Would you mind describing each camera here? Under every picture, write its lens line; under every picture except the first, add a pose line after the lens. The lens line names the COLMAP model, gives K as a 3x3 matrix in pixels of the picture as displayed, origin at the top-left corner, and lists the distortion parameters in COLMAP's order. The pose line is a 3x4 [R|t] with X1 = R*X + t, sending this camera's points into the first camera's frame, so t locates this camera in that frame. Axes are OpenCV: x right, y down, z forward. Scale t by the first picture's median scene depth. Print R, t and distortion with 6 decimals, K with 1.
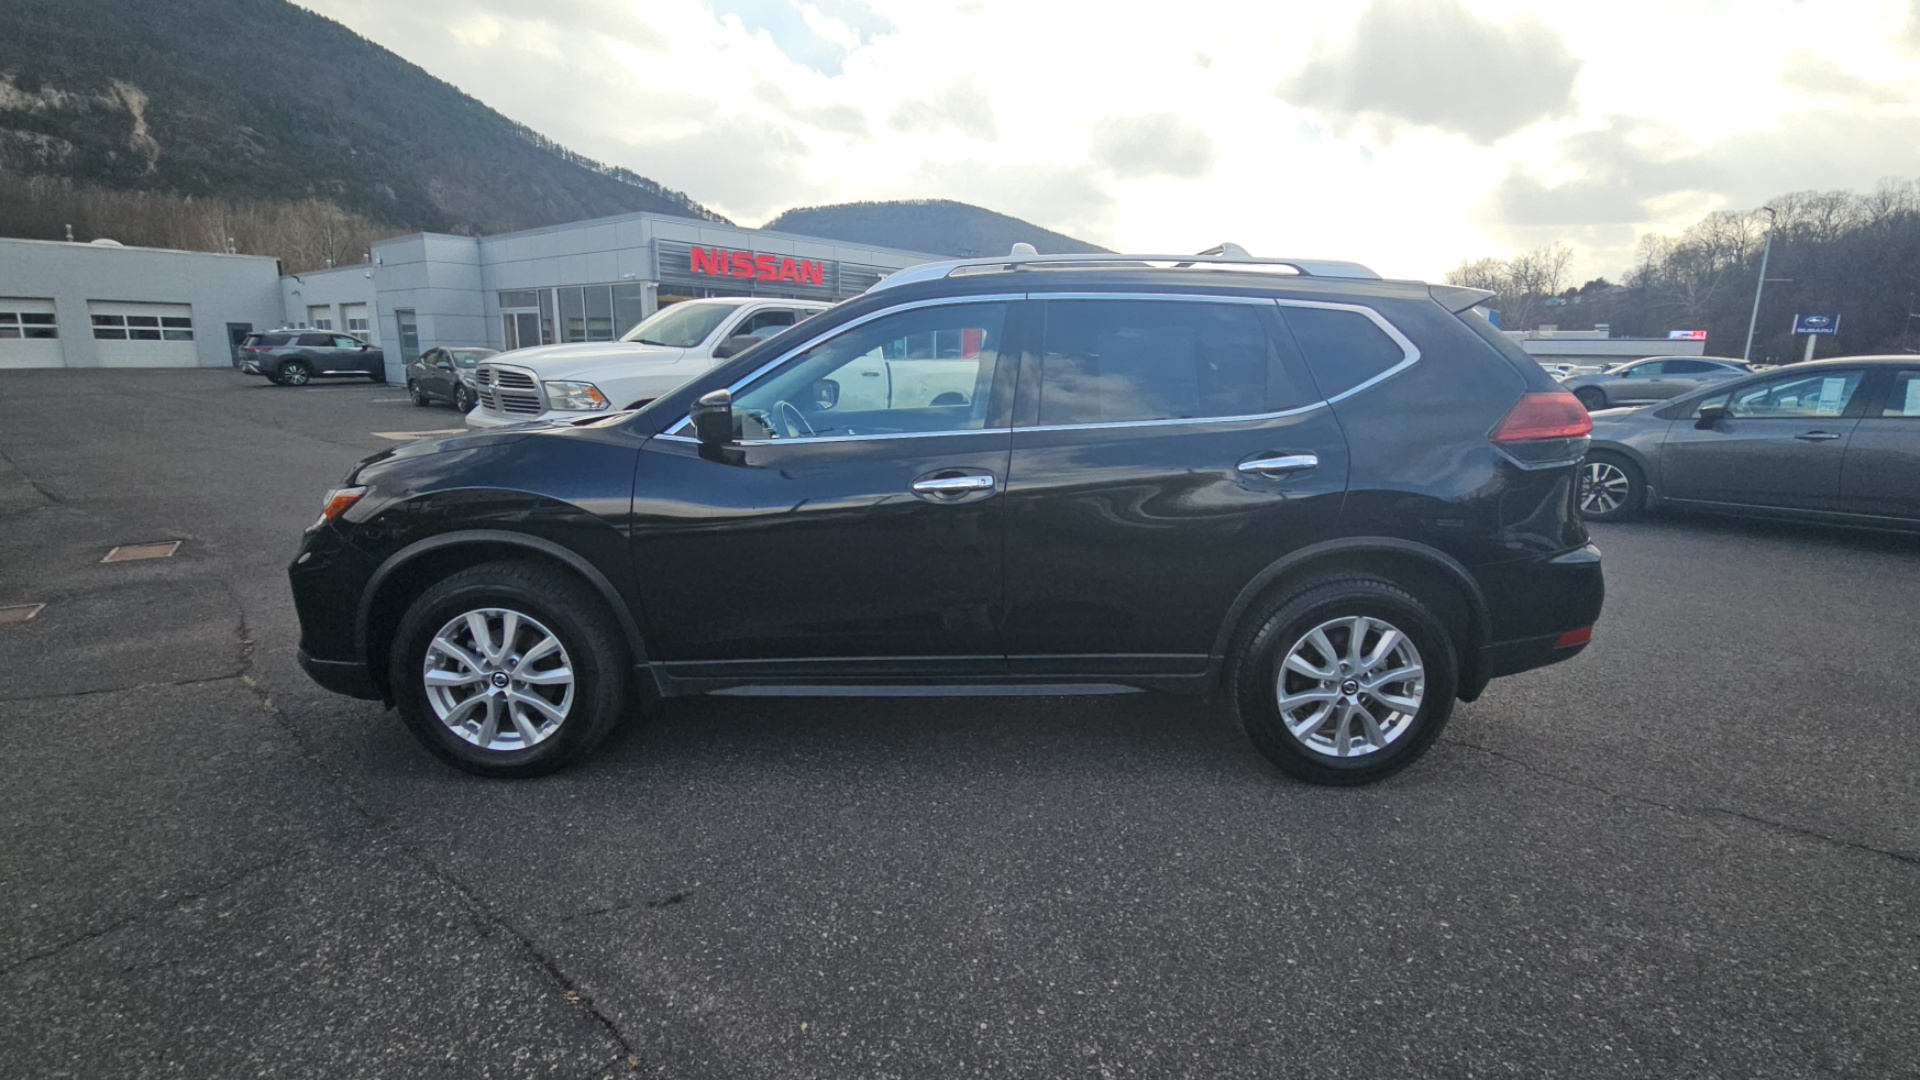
lens RADIAL K [[853.1, 0, 968.6], [0, 853.1, 528.9], [0, 0, 1]] dist [0.014814, -0.010075]
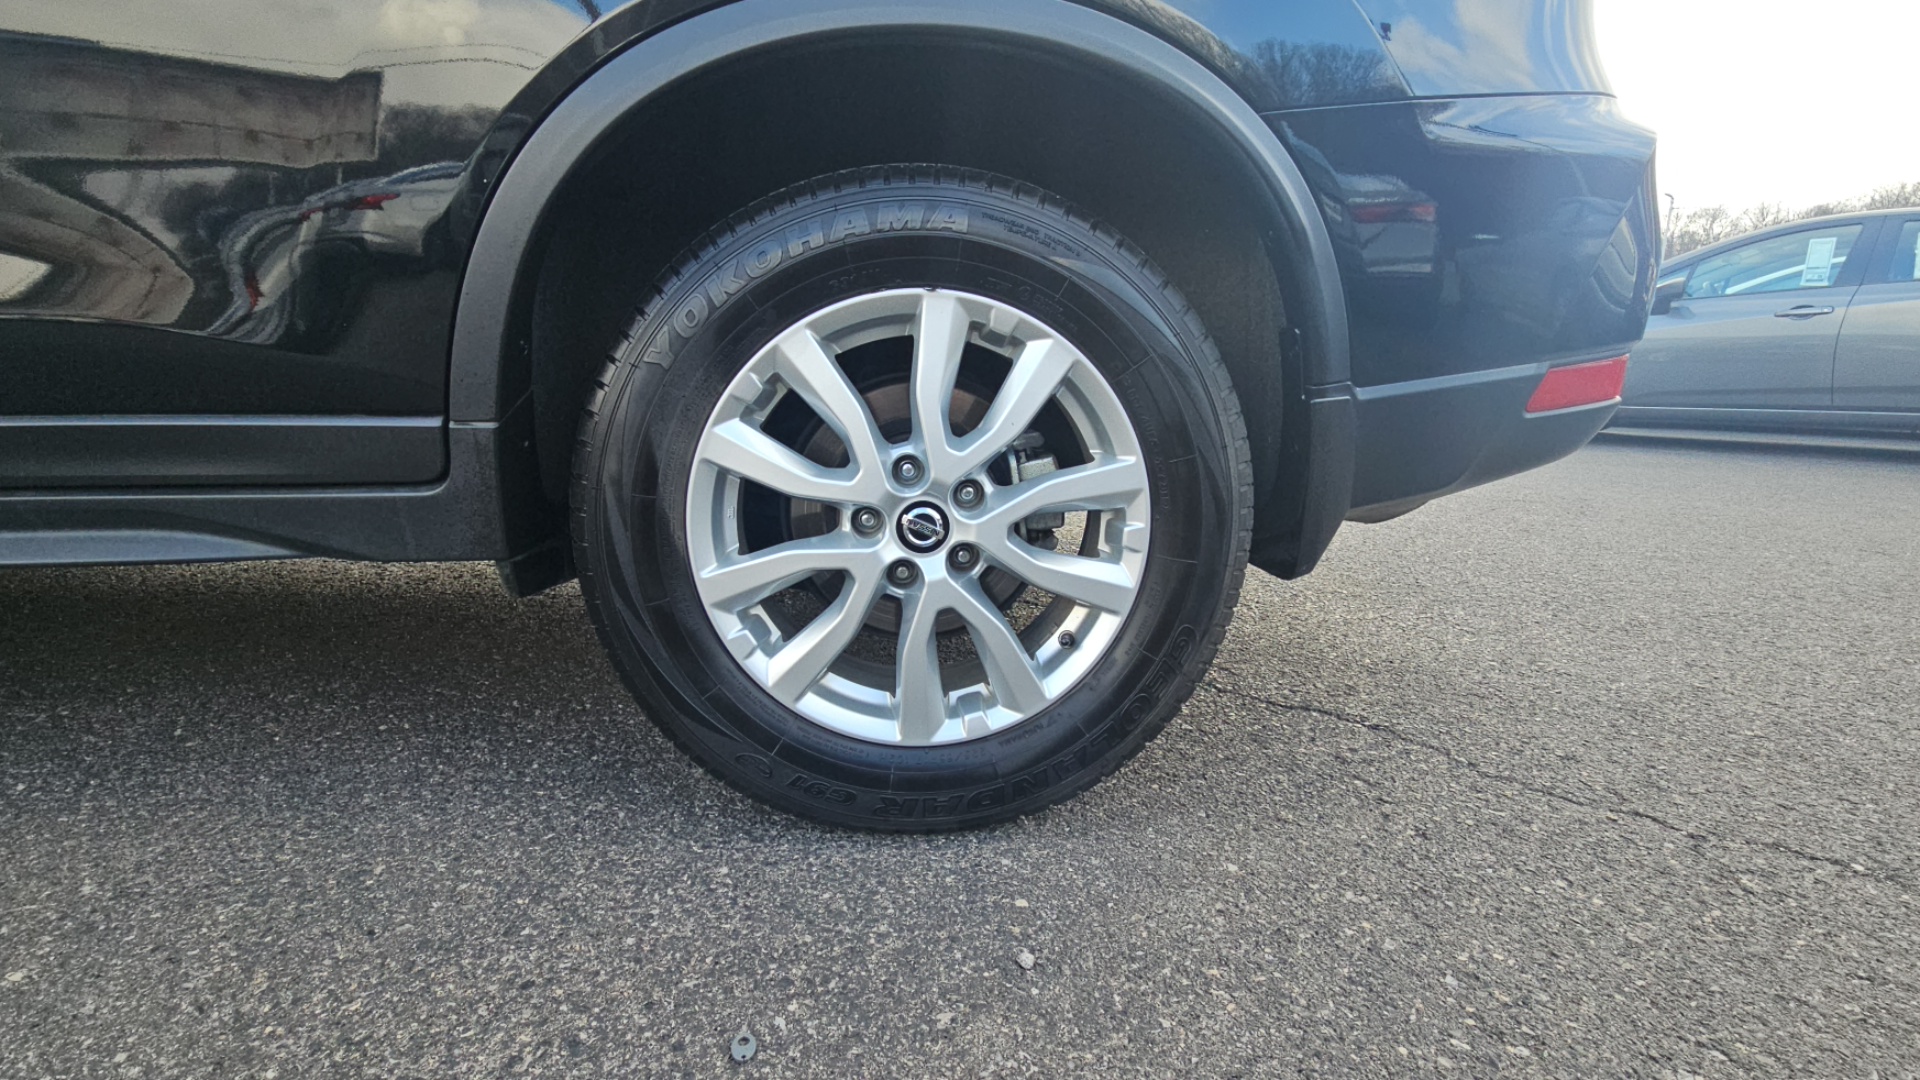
lens RADIAL K [[853.1, 0, 954.8], [0, 853.1, 534.9], [0, 0, 1]] dist [0.014814, -0.010075]
pose [[0.997981, -0.010298, 0.062666, 0.434050], [0.009719, 0.999907, 0.009536, 0.183444], [-0.062759, -0.008908, 0.997989, 0.675724]]
